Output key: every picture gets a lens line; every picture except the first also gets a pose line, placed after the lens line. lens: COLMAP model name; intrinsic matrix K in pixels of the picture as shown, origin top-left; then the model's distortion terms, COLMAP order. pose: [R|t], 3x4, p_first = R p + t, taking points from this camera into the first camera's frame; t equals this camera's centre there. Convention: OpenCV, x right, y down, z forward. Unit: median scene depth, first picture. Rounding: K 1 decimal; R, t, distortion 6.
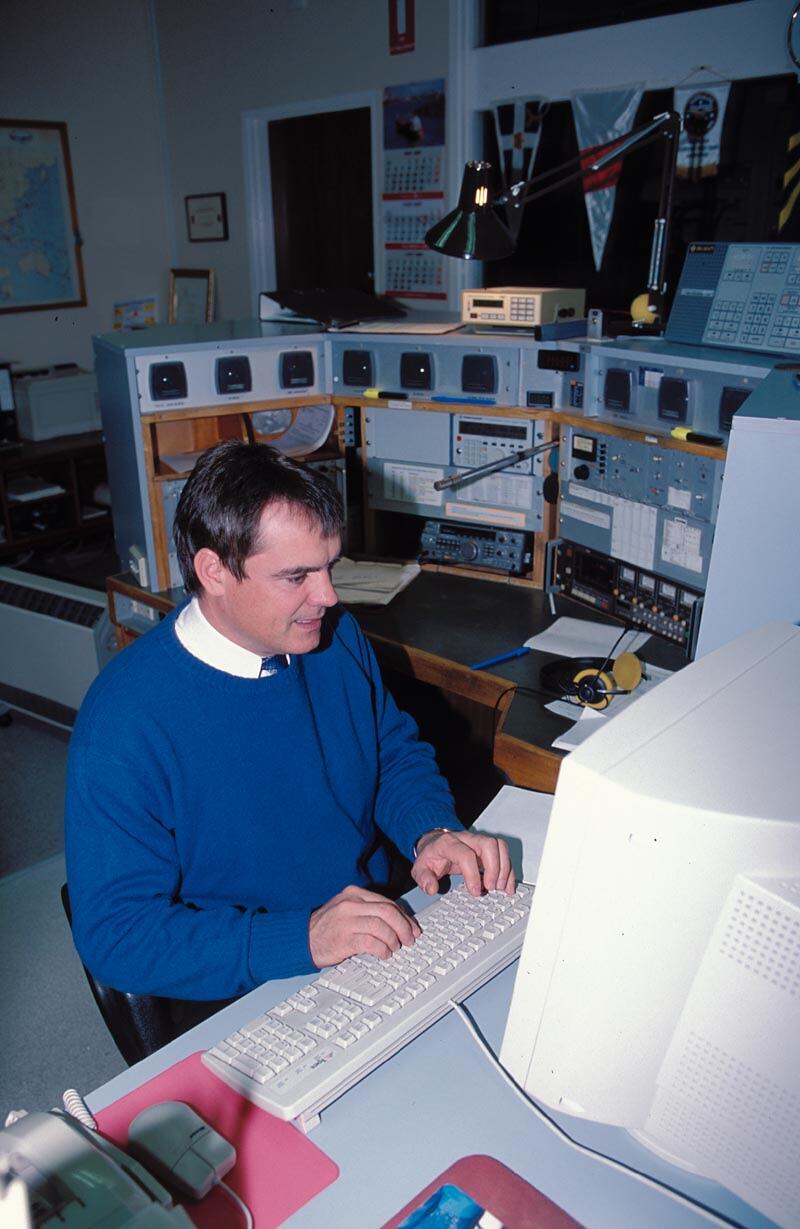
lens RADIAL K [[1060.5, 0, 346.6], [0, 1060.5, 620.6], [0, 0, 1]] dist [-0.057570, 0.009860]
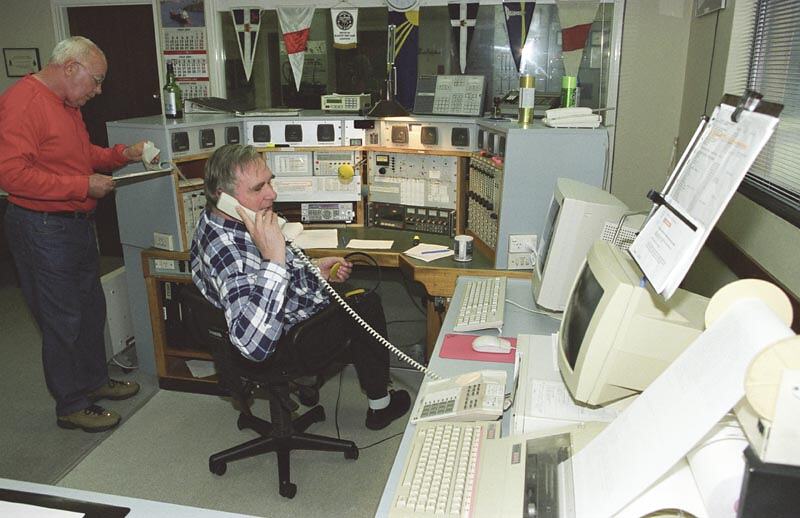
lens RADIAL K [[656.5, 0, 400.0], [0, 656.5, 259.0], [0, 0, 1]] dist [-0.086880, 0.102332]
pose [[0.809881, -0.130633, 0.571864, -0.562953], [0.180565, 0.983070, -0.031152, 0.096658], [-0.558112, 0.128488, 0.819757, -0.170840]]
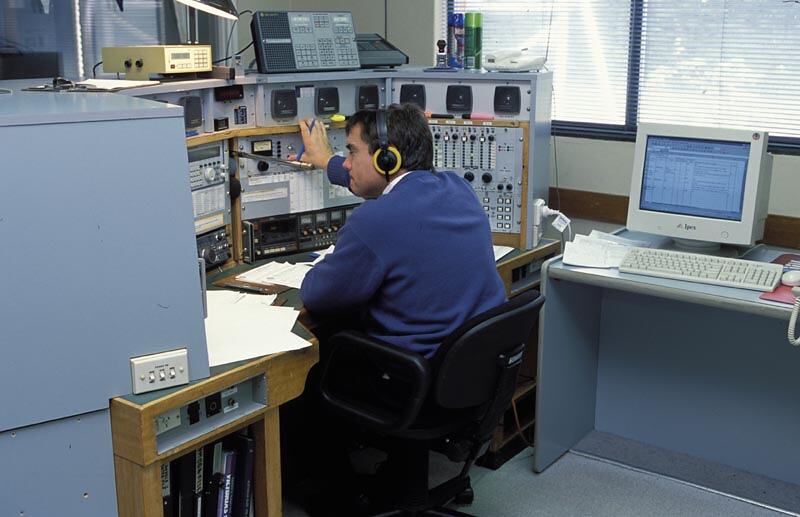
lens RADIAL K [[997.6, 0, 438.4], [0, 997.6, 260.0], [0, 0, 1]] dist [-0.082624, 0.006190]
pose [[-0.251317, -0.196241, 0.947802, -1.068395], [0.339348, 0.899210, 0.276161, -0.298211], [-0.906467, 0.391039, -0.159393, 0.988374]]
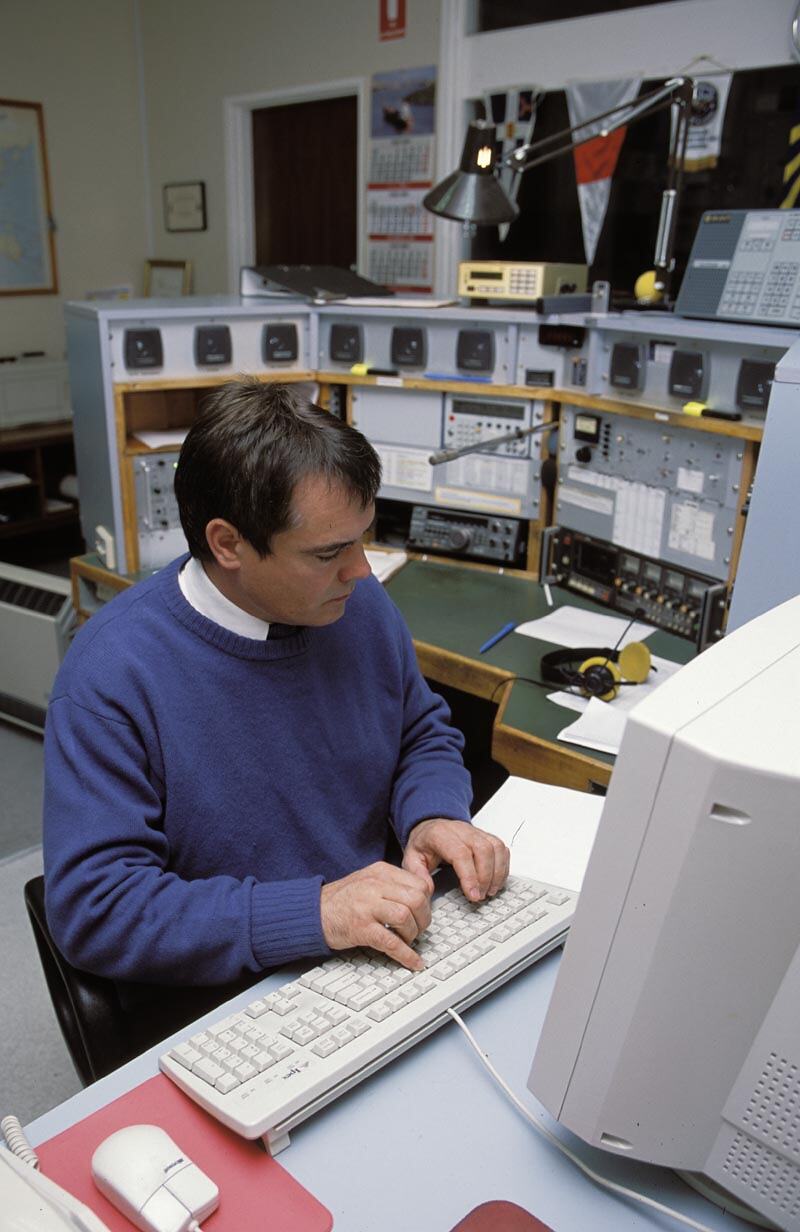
lens RADIAL K [[1059.0, 0, 352.4], [0, 1059.0, 615.7], [0, 0, 1]] dist [-0.055618, 0.014820]
pose [[0.999005, 0.023448, 0.037941, -0.014116], [-0.022639, 0.999510, -0.021601, 0.026278], [-0.038429, 0.020721, 0.999046, 0.068004]]
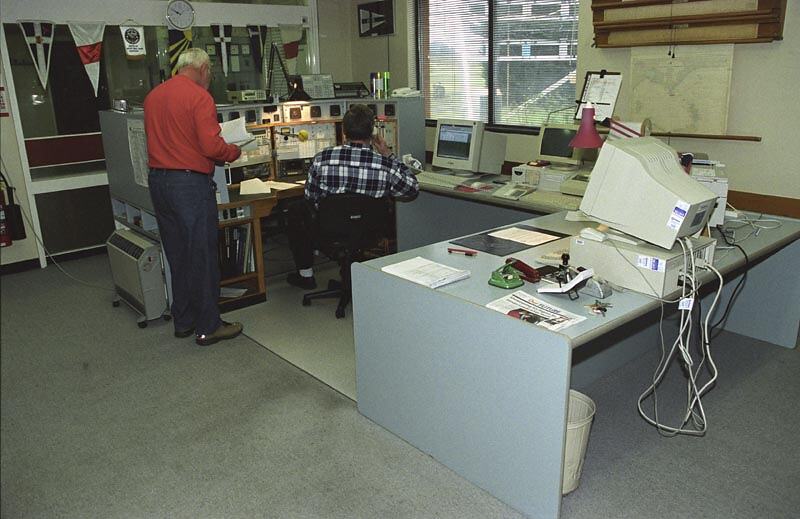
lens RADIAL K [[656.5, 0, 400.0], [0, 656.5, 259.5], [0, 0, 1]] dist [-0.086880, 0.102332]
pose [[0.031333, -0.249463, 0.967877, -1.876298], [0.372935, 0.901340, 0.220241, -0.107200], [-0.927328, 0.354055, 0.121275, 0.492661]]
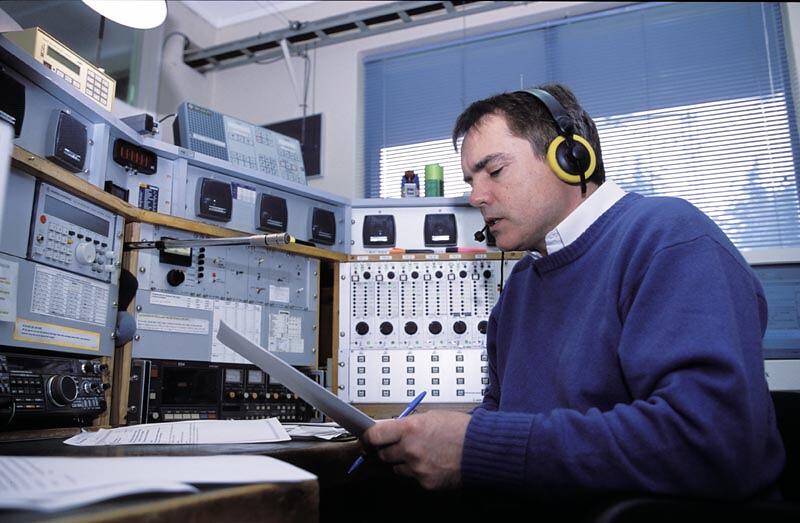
lens RADIAL K [[690.3, 0, 397.4], [0, 690.3, 242.0], [0, 0, 1]] dist [-0.057570, 0.009860]
pose [[-0.399502, 0.238300, 0.885218, -0.371884], [0.338017, 0.935877, -0.099390, -0.041337], [-0.852140, 0.259512, -0.454434, 1.035975]]
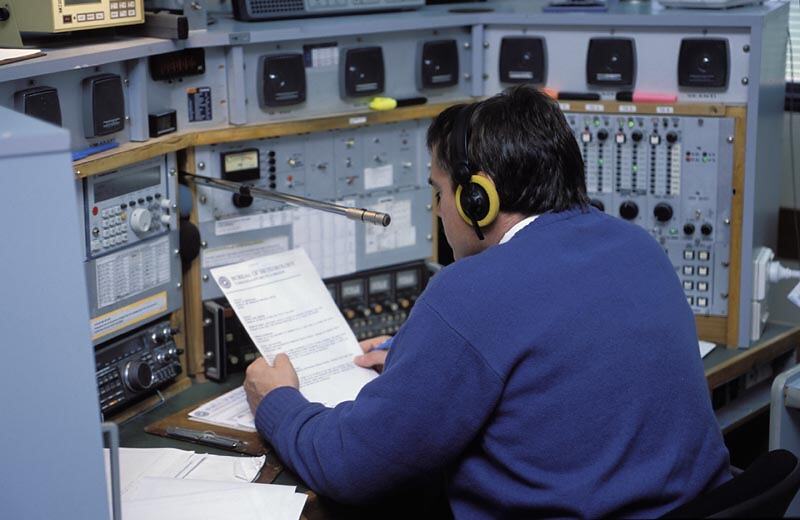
lens RADIAL K [[1616.2, 0, 401.9], [0, 1616.2, 242.7], [0, 0, 1]] dist [0.071755, 0.063778]
pose [[-0.167399, -0.183326, 0.968695, -0.875776], [0.362123, 0.902445, 0.233366, -0.321683], [-0.916976, 0.389852, -0.084681, 0.947729]]
